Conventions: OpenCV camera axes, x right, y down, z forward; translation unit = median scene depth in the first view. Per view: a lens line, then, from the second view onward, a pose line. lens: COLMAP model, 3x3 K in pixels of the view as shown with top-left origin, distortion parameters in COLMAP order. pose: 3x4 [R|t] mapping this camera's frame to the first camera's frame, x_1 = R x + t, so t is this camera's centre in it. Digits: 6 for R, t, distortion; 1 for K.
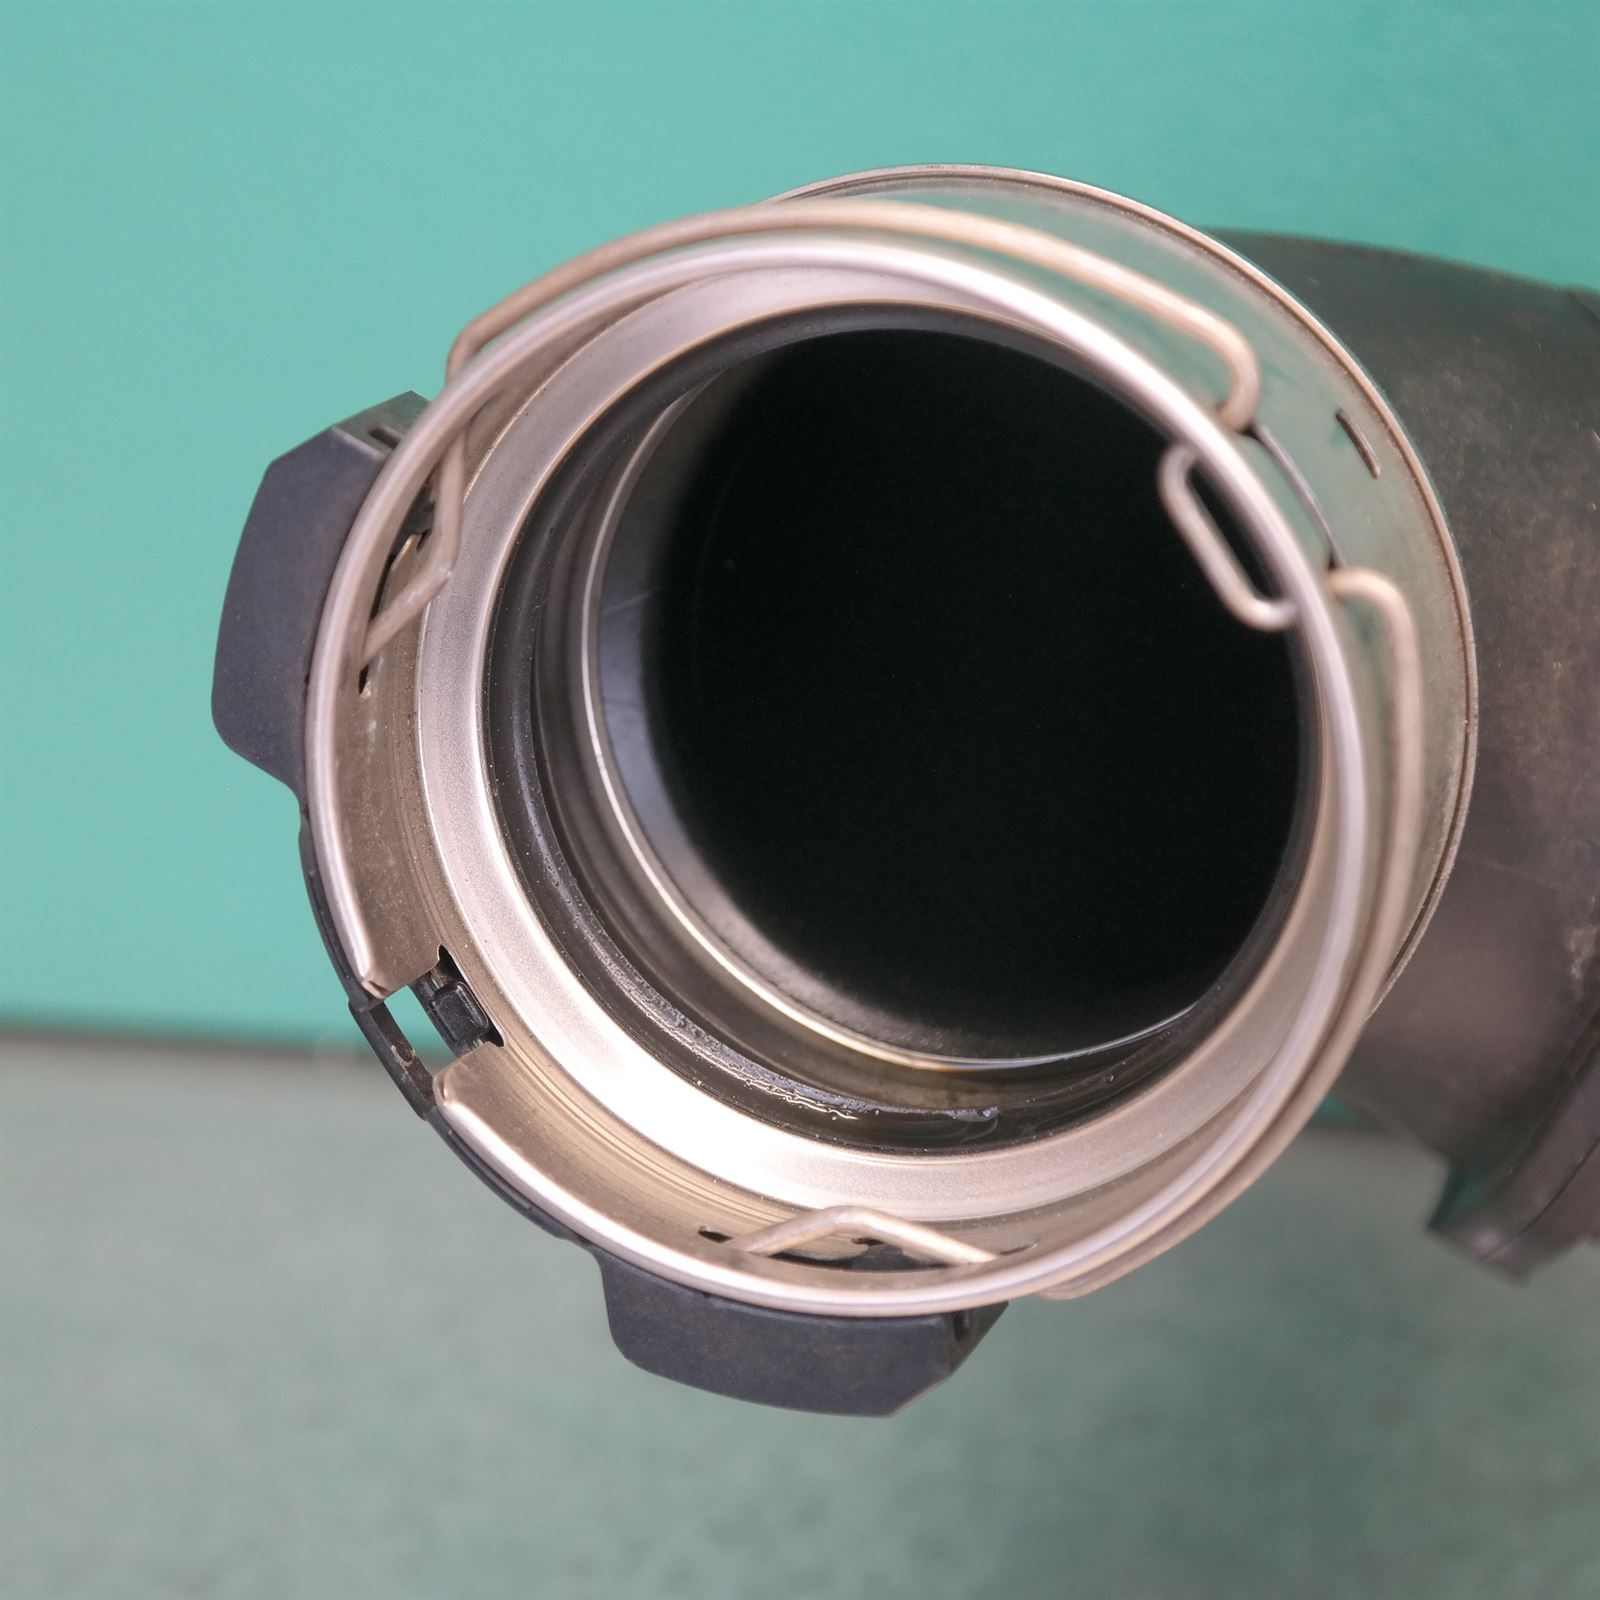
lens RADIAL K [[5903.7, 0, 800.0], [0, 5903.7, 800.0], [0, 0, 1]] dist [0.254169, 2.026106]
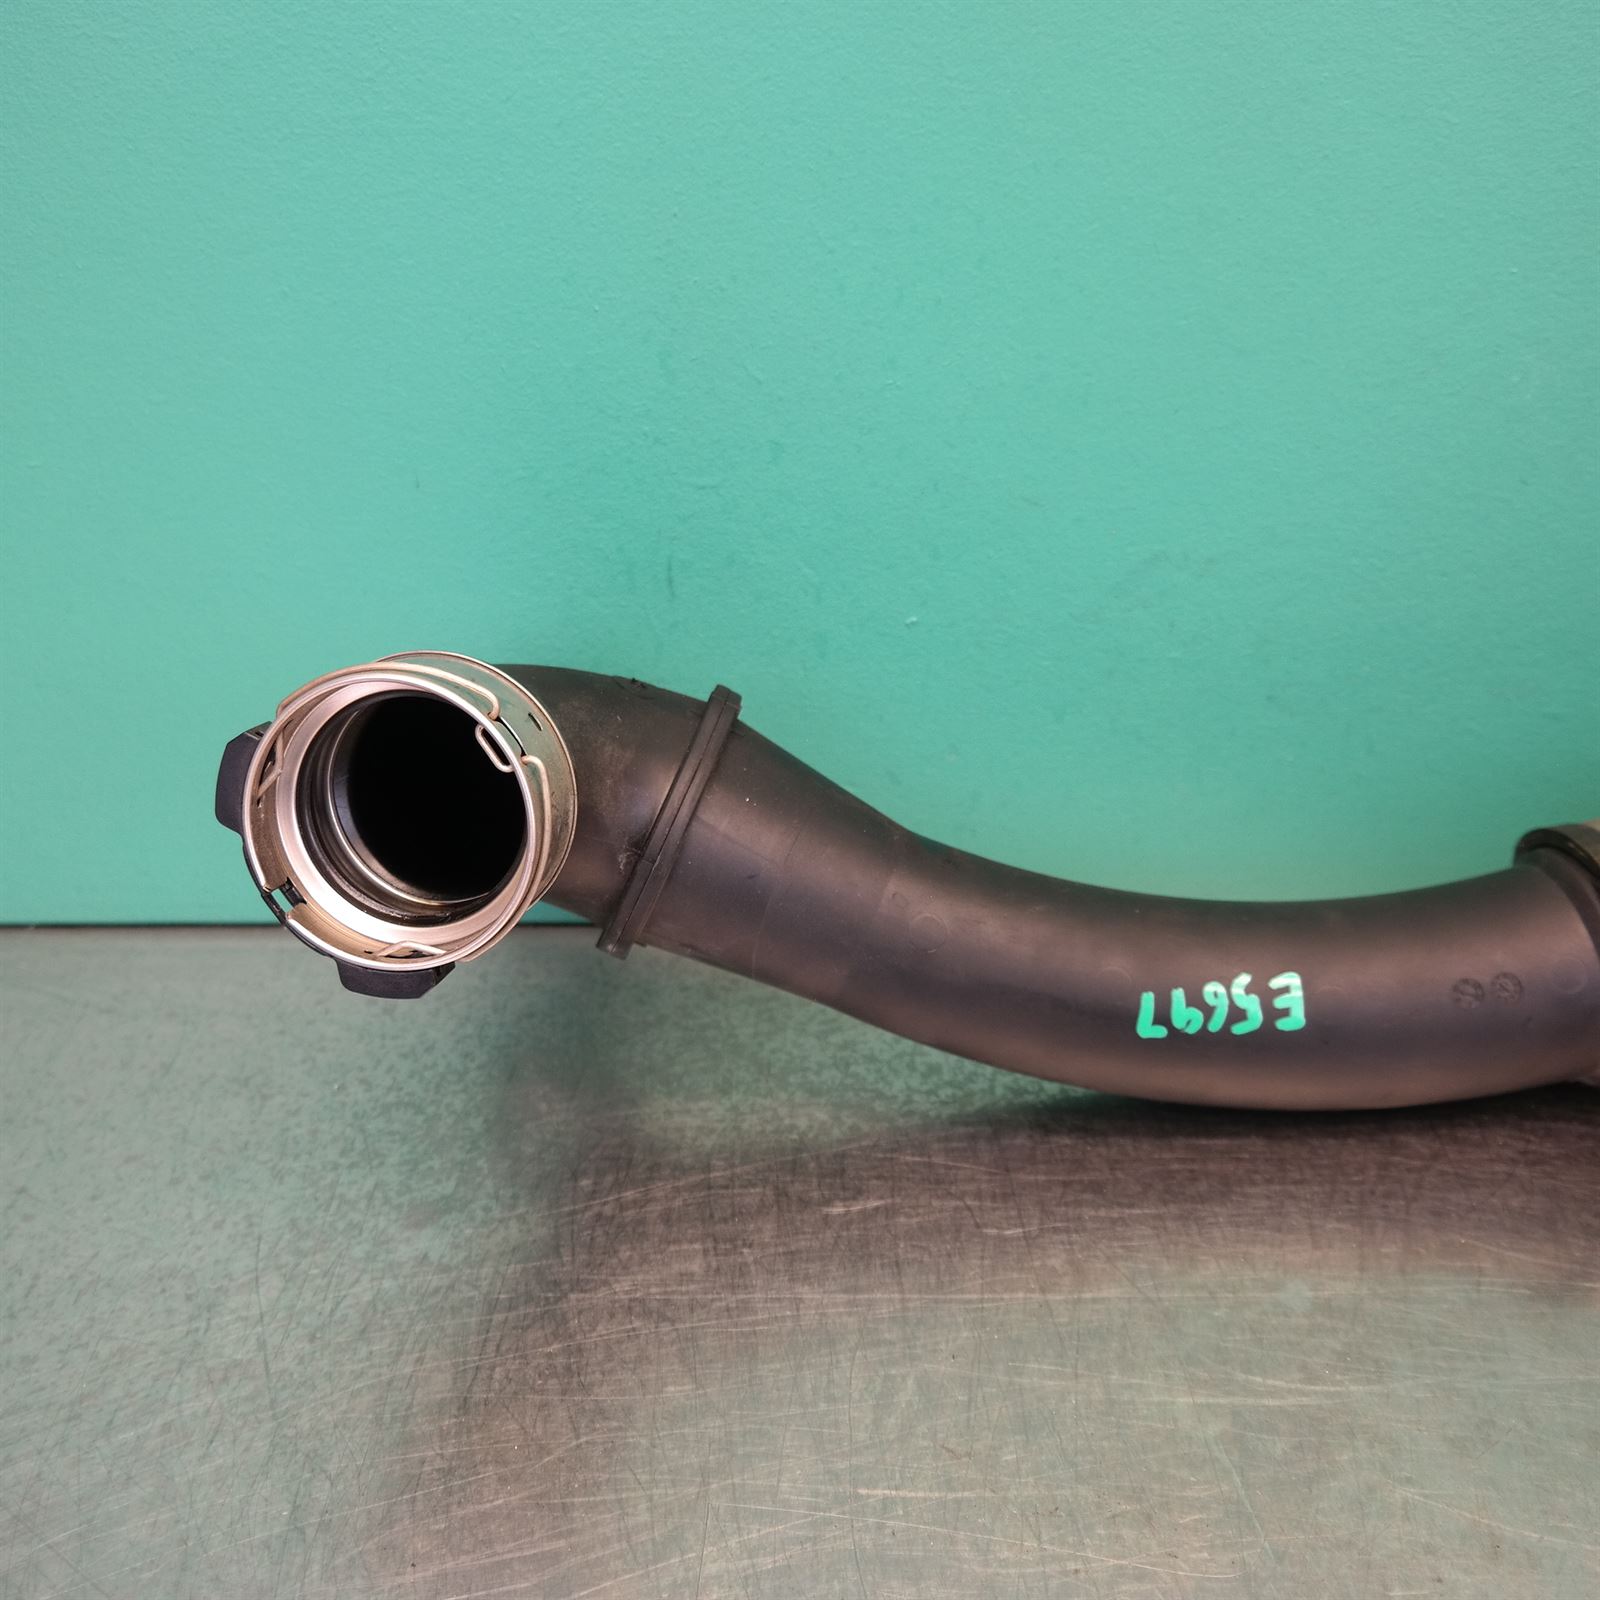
lens RADIAL K [[2019.0, 0, 800.0], [0, 2019.0, 800.0], [0, 0, 1]] dist [0.013110, 0.077836]
pose [[0.986911, -0.058565, 0.150254, 0.063574], [0.062422, 0.997827, -0.021082, 0.023693], [-0.148693, 0.030185, 0.988423, -0.243511]]
